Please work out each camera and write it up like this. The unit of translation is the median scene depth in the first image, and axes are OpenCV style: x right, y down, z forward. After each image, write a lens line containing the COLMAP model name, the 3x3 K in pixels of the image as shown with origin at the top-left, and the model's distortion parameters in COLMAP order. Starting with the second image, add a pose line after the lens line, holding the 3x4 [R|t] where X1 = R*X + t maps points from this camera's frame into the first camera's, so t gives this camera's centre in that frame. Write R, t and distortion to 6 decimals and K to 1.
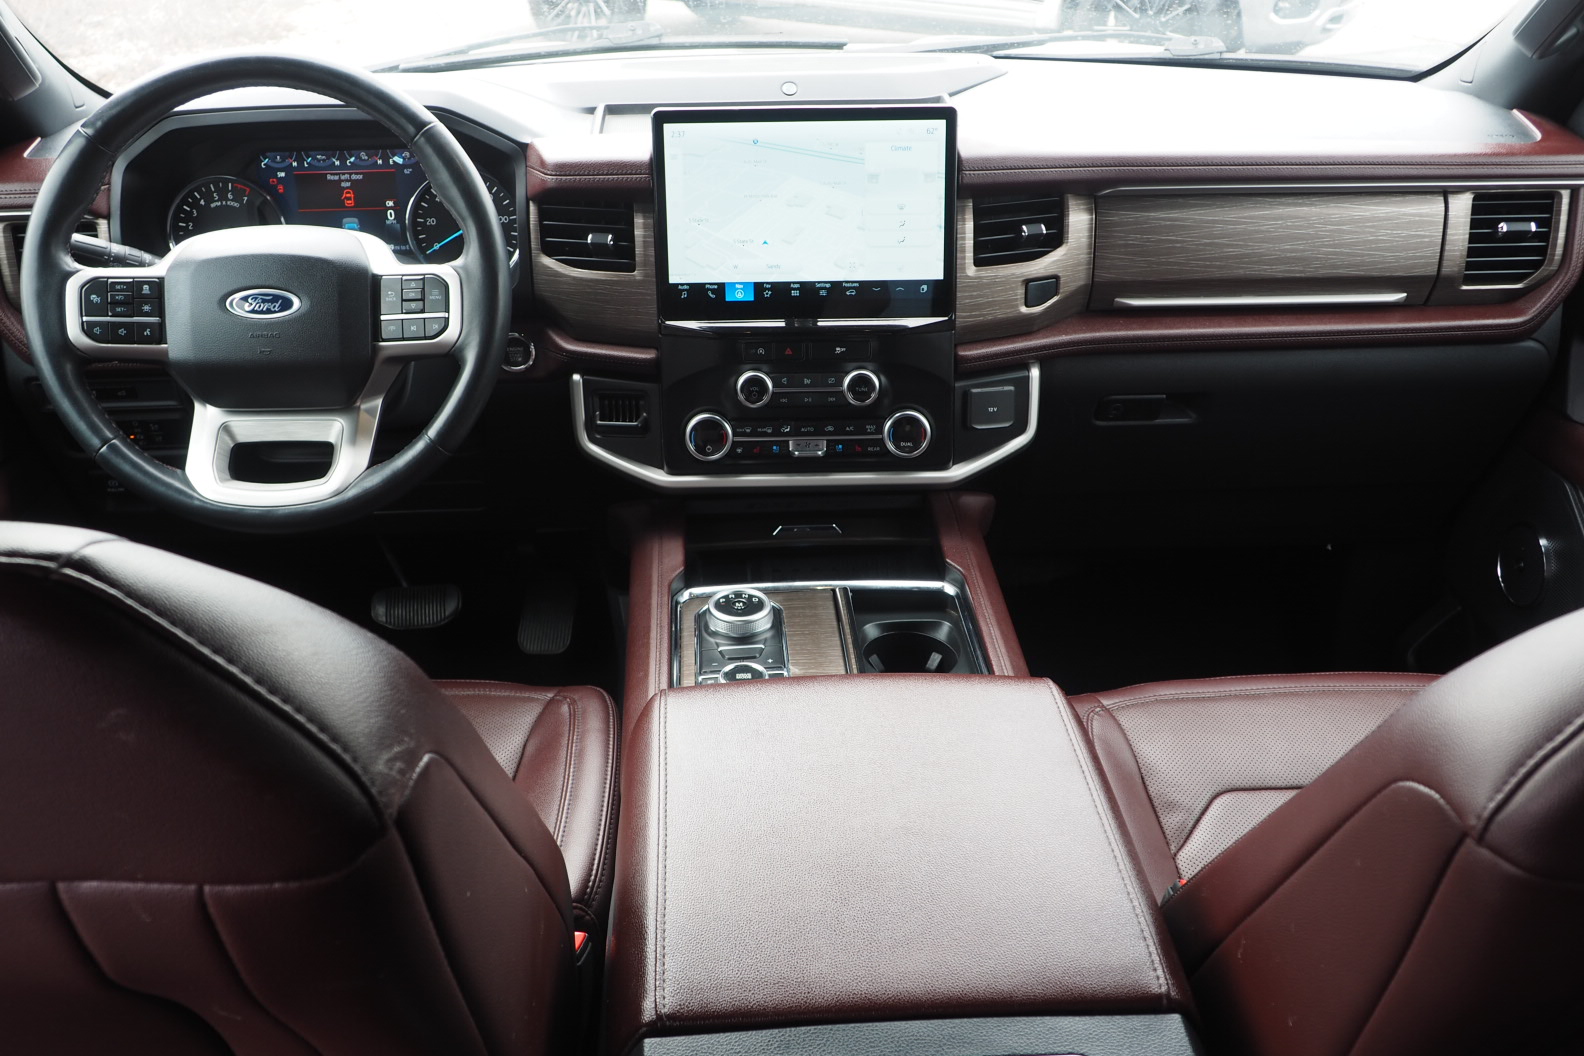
lens RADIAL K [[1338.9, 0, 787.7], [0, 1338.9, 511.9], [0, 0, 1]] dist [-0.013144, -0.008271]
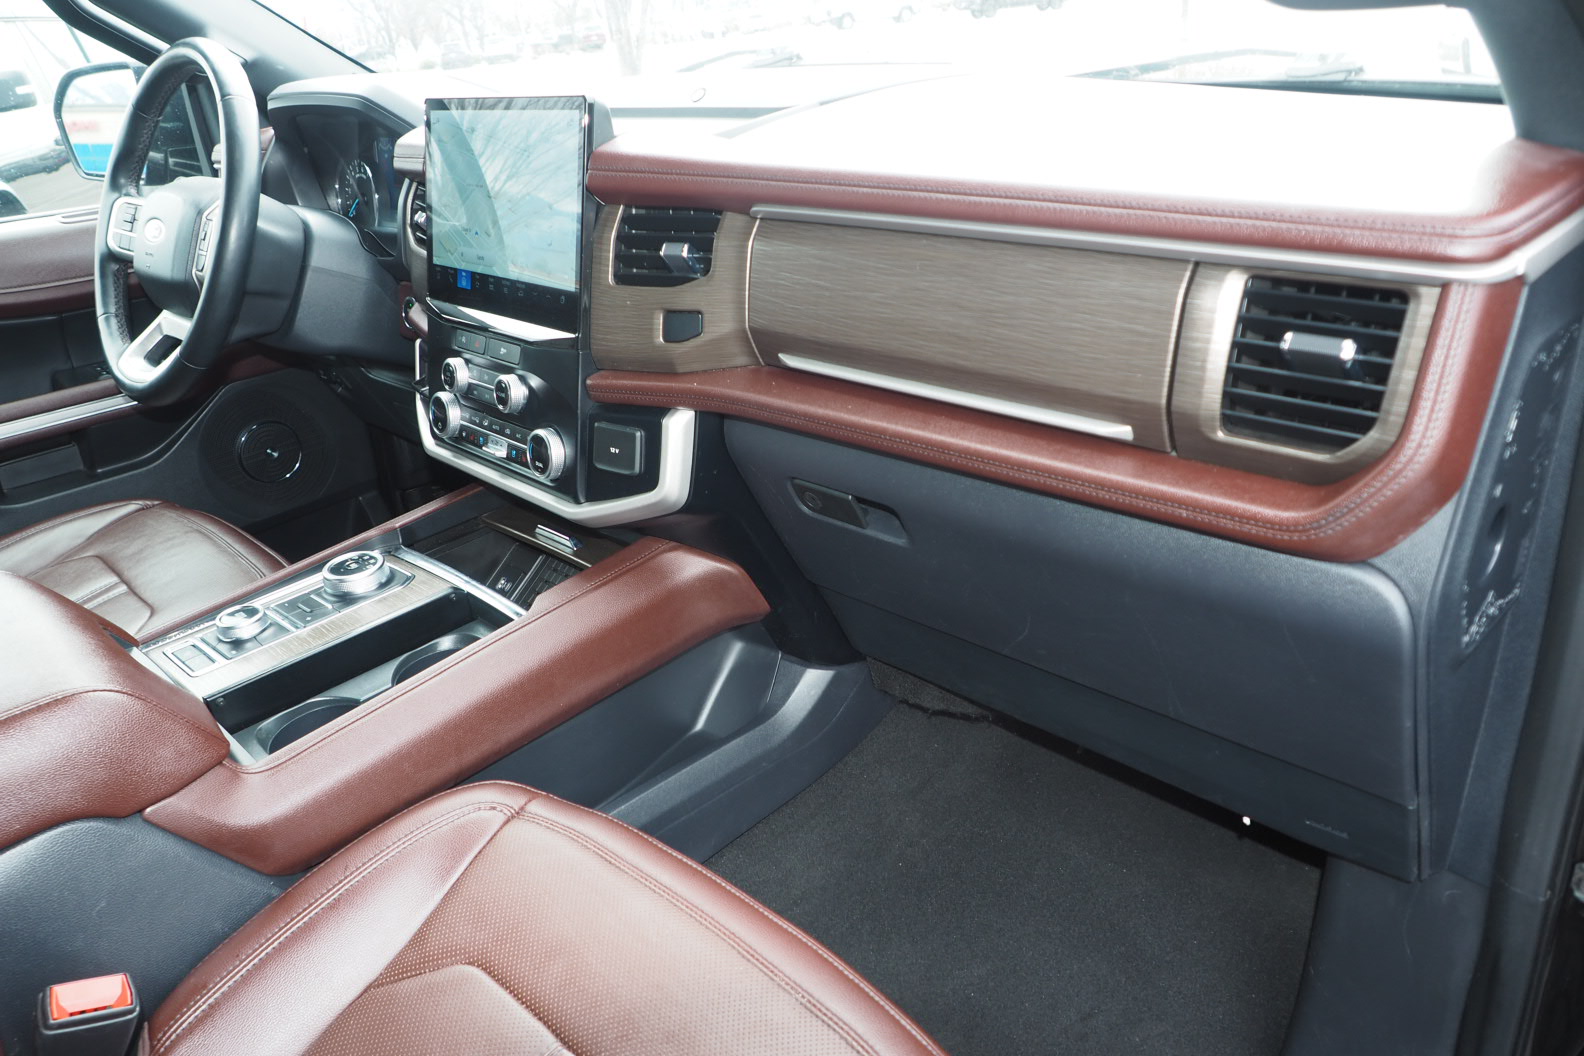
lens RADIAL K [[1117.3, 0, 792.0], [0, 1117.3, 528.0], [0, 0, 1]] dist [-0.040049, 0.001813]
pose [[0.686720, 0.269095, -0.675281, 0.756205], [-0.273013, 0.956427, 0.103492, -0.138368], [0.673706, 0.113291, 0.730264, 0.567997]]
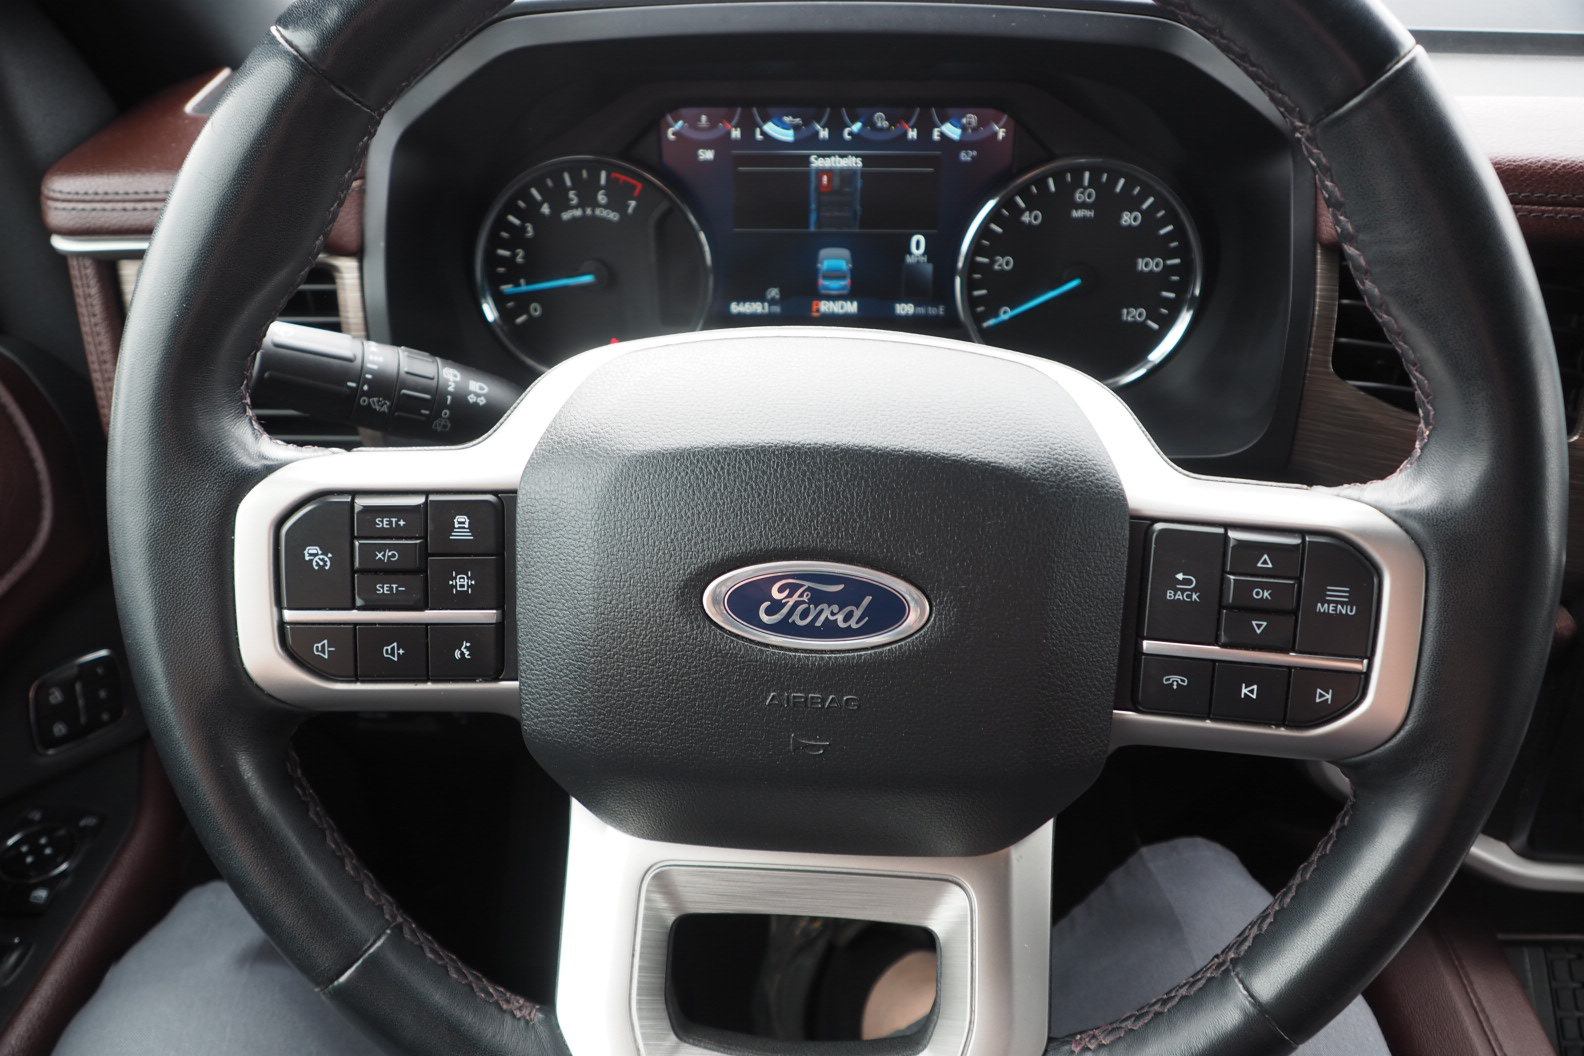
lens RADIAL K [[1117.3, 0, 792.0], [0, 1117.3, 528.0], [0, 0, 1]] dist [-0.040049, 0.001813]
pose [[0.993194, 0.062193, -0.098473, -0.322738], [-0.051506, 0.992862, 0.107577, -0.175889], [0.104460, -0.101773, 0.989308, 0.636001]]
